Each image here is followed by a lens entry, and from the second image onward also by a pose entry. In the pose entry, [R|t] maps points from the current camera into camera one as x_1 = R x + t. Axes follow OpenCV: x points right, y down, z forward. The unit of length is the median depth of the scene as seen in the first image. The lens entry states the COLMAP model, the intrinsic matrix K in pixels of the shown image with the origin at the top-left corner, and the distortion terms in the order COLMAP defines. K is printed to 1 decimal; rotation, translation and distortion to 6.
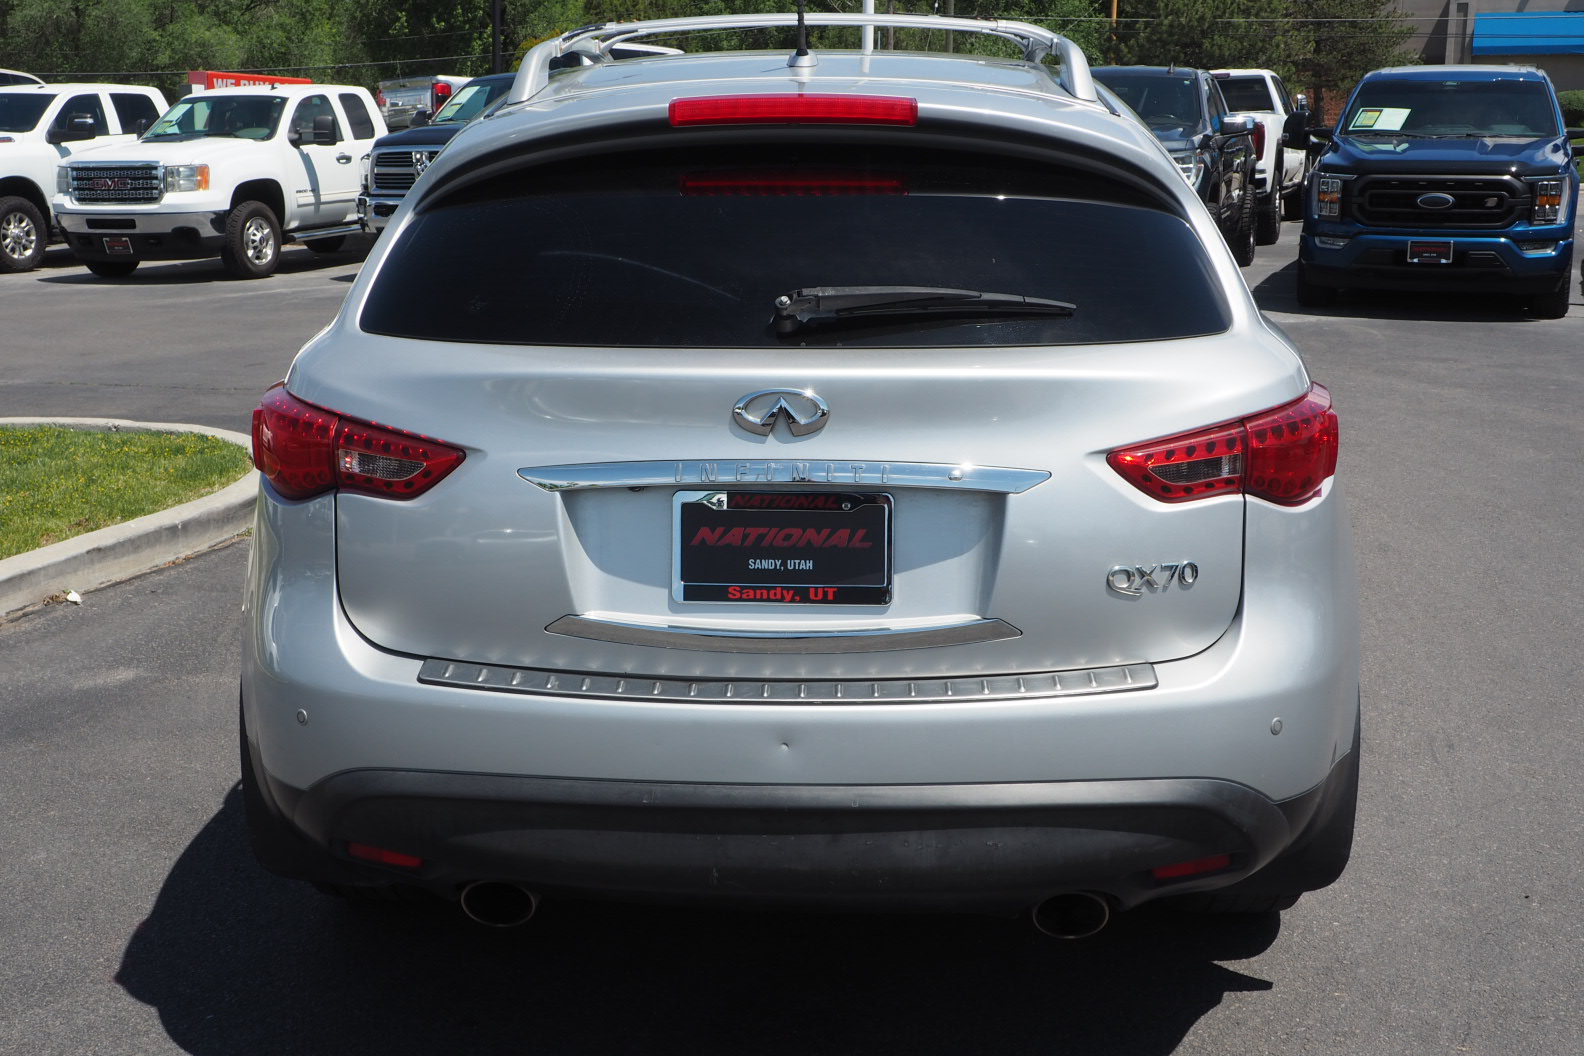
lens RADIAL K [[1800.3, 0, 786.4], [0, 1800.3, 516.6], [0, 0, 1]] dist [-0.003690, 0.000000]
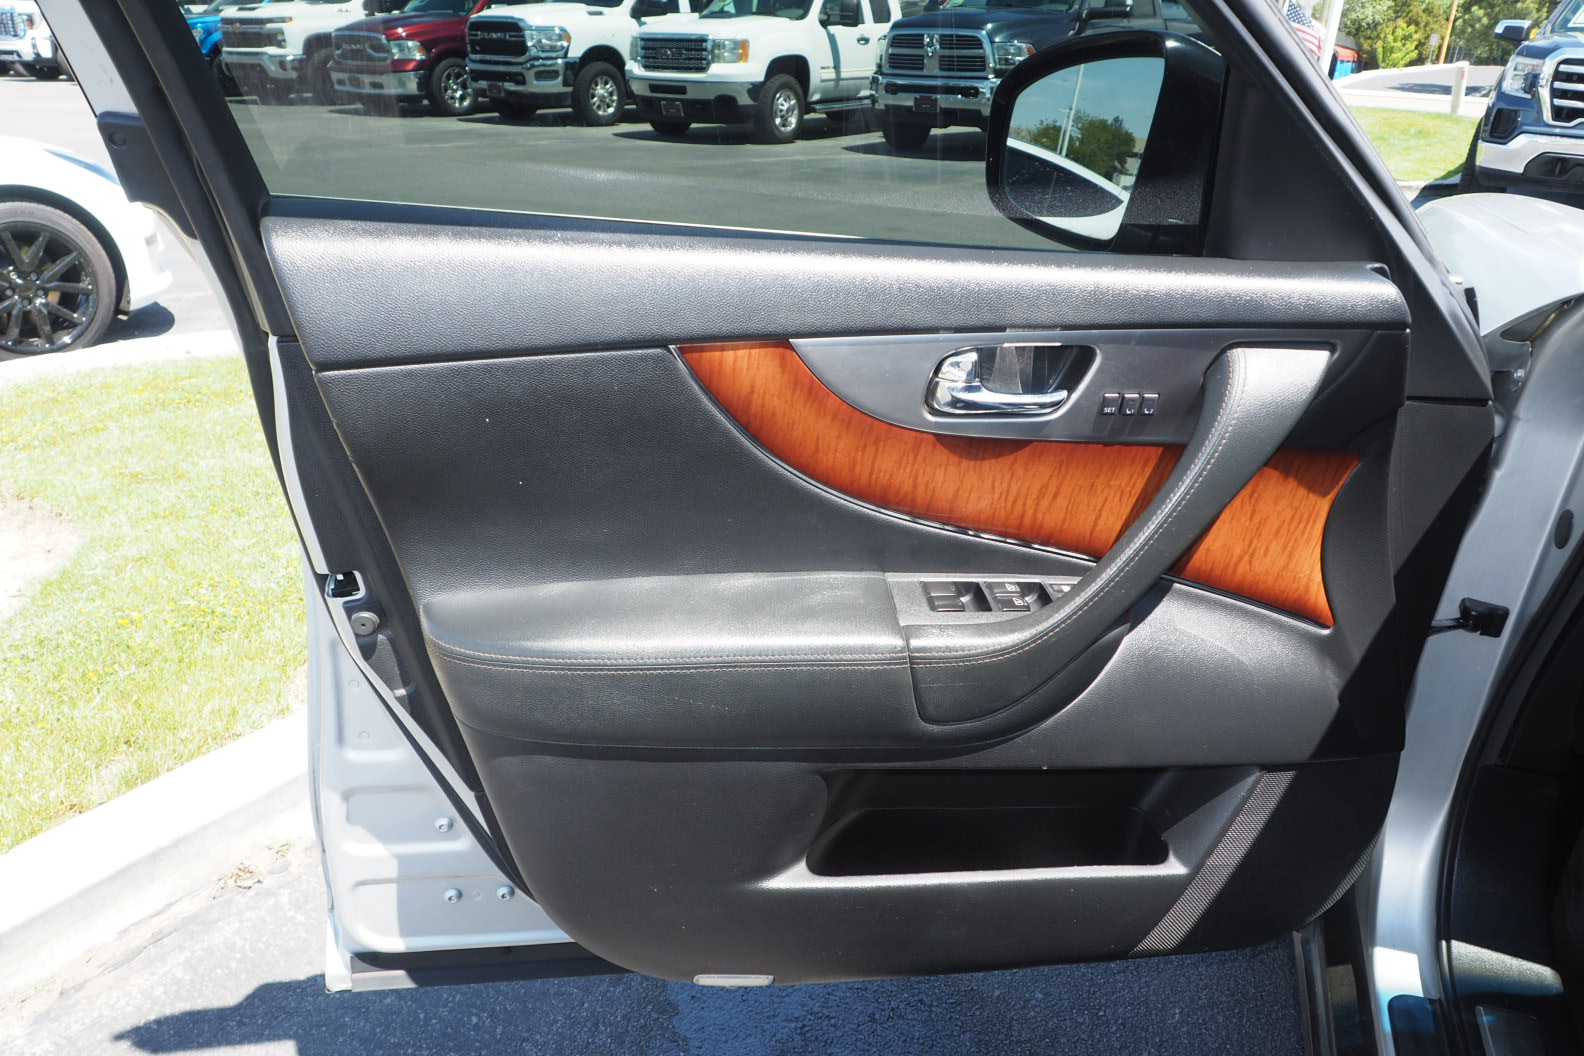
lens RADIAL K [[1124.4, 0, 800.4], [0, 1124.4, 539.0], [0, 0, 1]] dist [-0.034006, 0.014326]
pose [[0.958536, 0.148323, -0.243327, -0.063771], [-0.093628, 0.970385, 0.222681, -0.044654], [0.269150, -0.190666, 0.944036, 0.255548]]
